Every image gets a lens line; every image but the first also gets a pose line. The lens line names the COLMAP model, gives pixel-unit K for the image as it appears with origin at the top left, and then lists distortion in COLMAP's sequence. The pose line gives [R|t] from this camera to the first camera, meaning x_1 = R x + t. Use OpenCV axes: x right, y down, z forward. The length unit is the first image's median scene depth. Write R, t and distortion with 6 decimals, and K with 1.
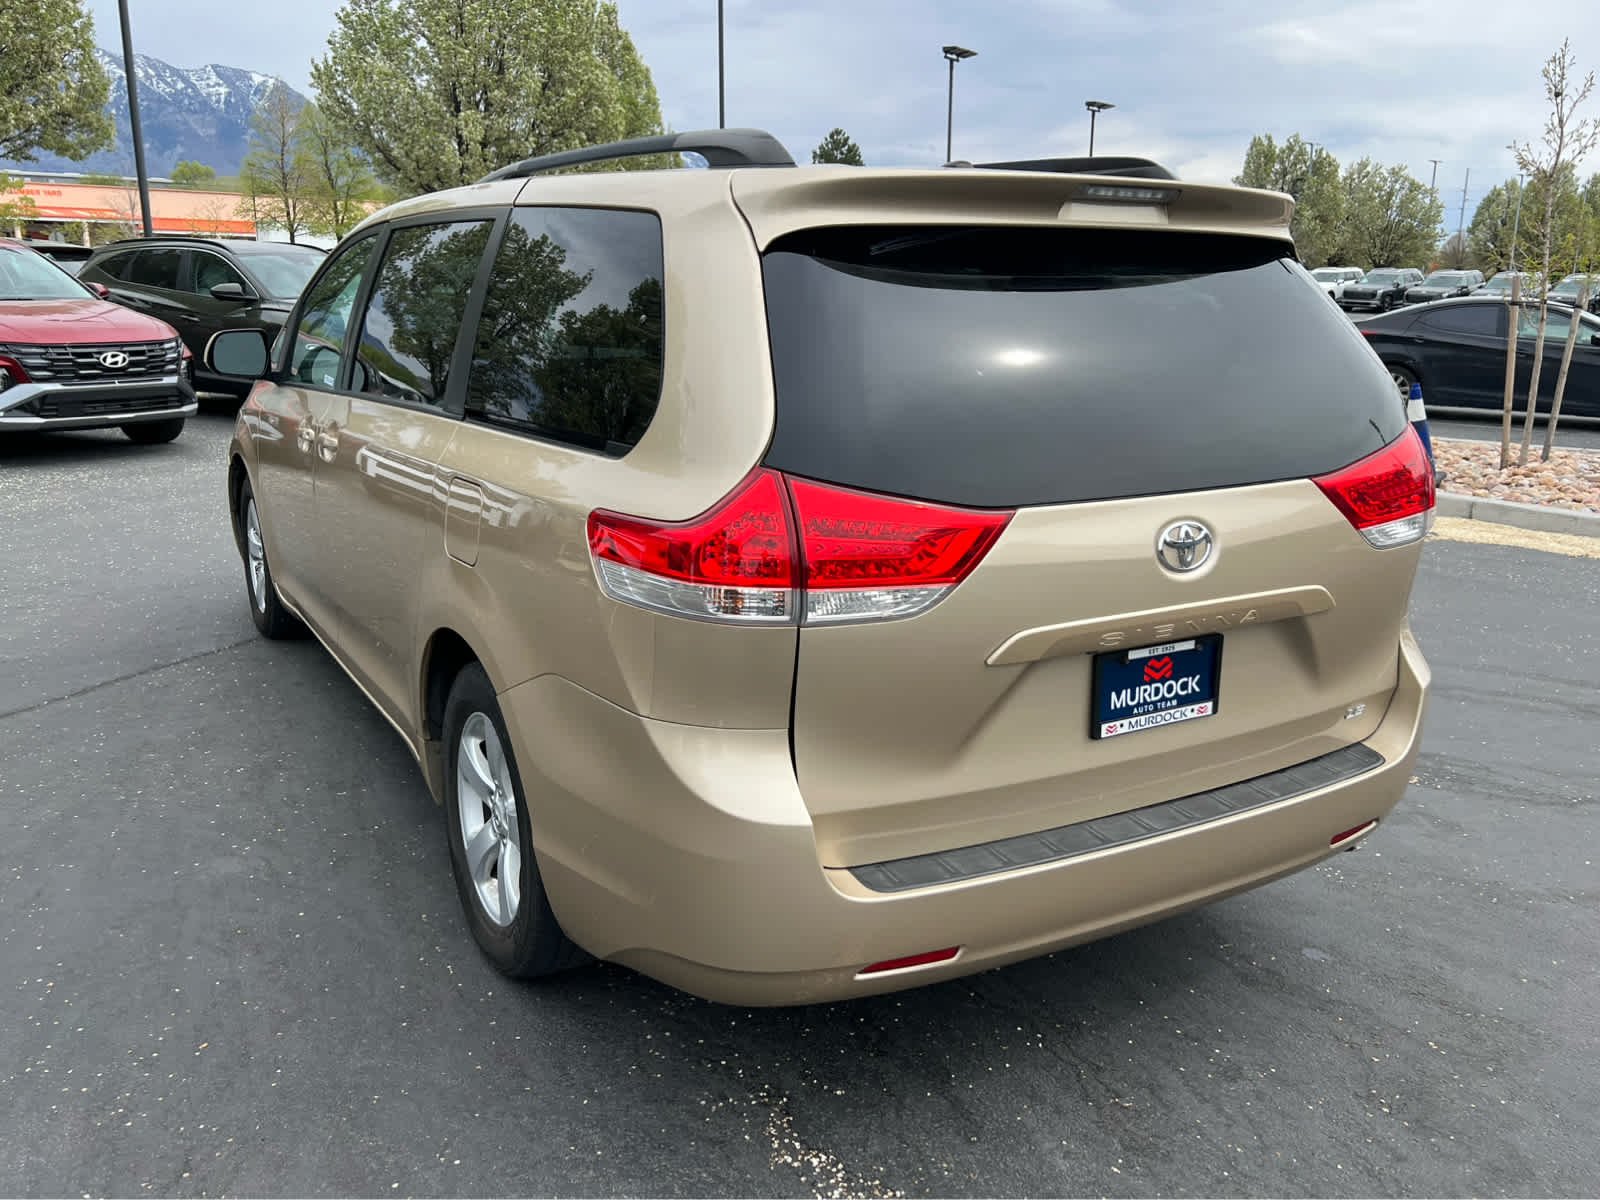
lens RADIAL K [[1327.7, 0, 800.7], [0, 1327.7, 603.3], [0, 0, 1]] dist [0.024396, -0.022699]
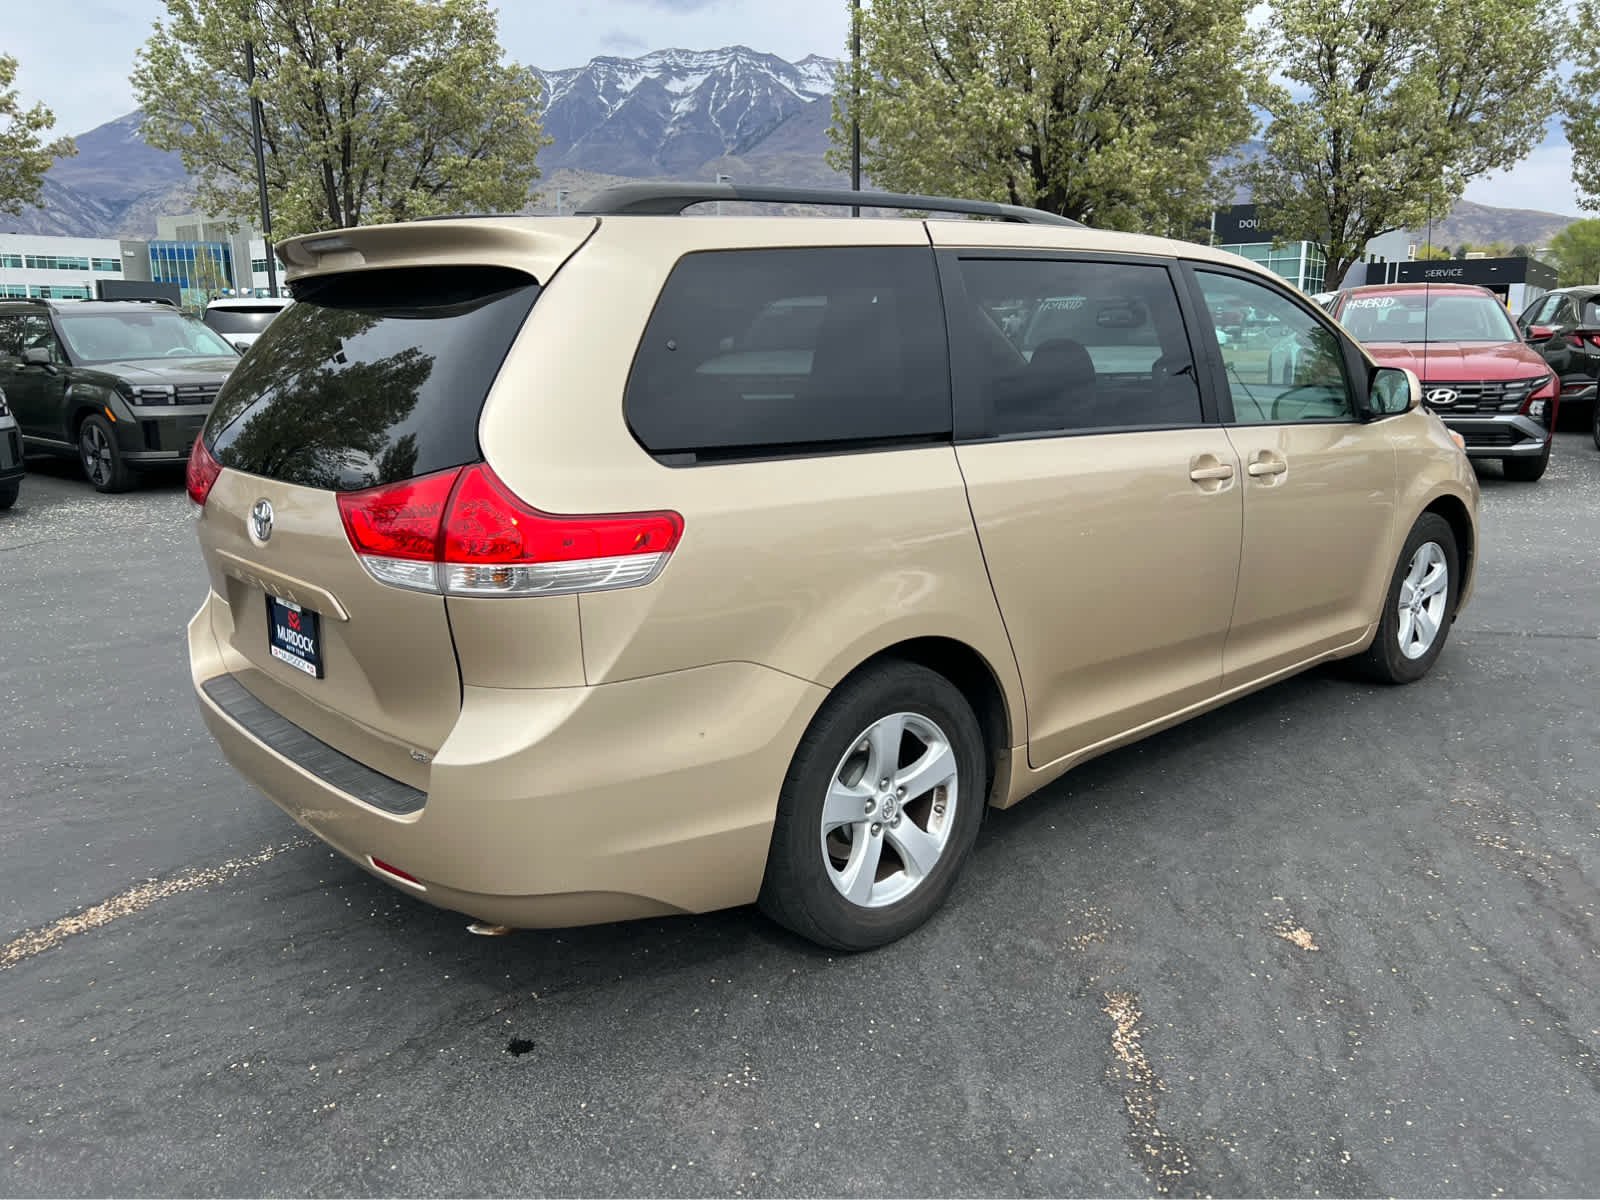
lens RADIAL K [[1218.2, 0, 792.2], [0, 1218.2, 595.7], [0, 0, 1]] dist [0.045444, -0.054854]
pose [[0.203069, 0.196522, -0.959241, 1.278356], [-0.218433, 0.964057, 0.151267, -0.218687], [0.954490, 0.178812, 0.238696, 1.013912]]
